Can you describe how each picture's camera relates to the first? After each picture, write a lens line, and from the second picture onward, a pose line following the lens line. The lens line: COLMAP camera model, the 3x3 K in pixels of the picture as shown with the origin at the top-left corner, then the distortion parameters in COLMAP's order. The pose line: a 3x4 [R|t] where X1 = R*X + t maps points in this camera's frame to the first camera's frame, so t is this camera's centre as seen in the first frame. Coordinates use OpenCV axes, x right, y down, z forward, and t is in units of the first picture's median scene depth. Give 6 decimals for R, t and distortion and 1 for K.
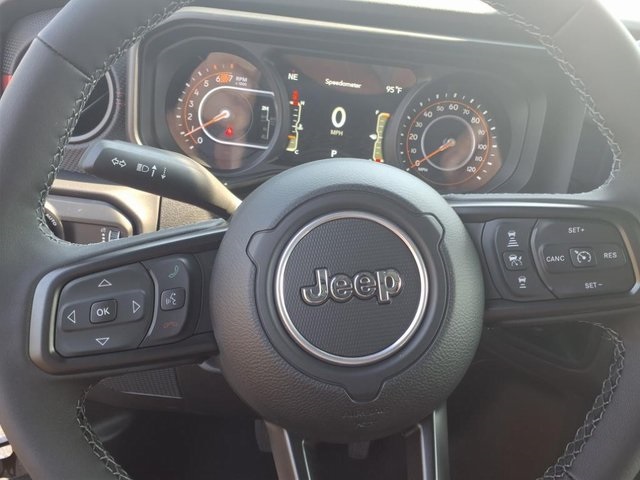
lens RADIAL K [[498.1, 0, 320.0], [0, 498.1, 240.0], [0, 0, 1]] dist [0.019424, -0.005236]
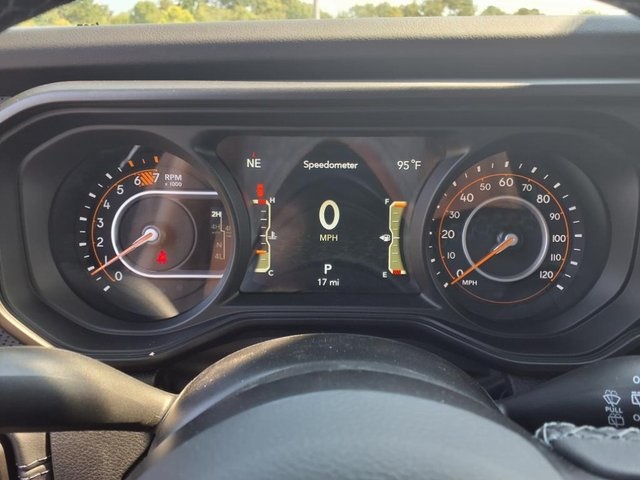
lens RADIAL K [[498.1, 0, 320.0], [0, 498.1, 240.0], [0, 0, 1]] dist [0.019424, -0.005236]
pose [[0.993965, -0.106084, -0.027913, 0.040766], [0.103690, 0.991664, -0.076497, -0.167456], [0.035795, 0.073141, 0.996679, 0.356864]]
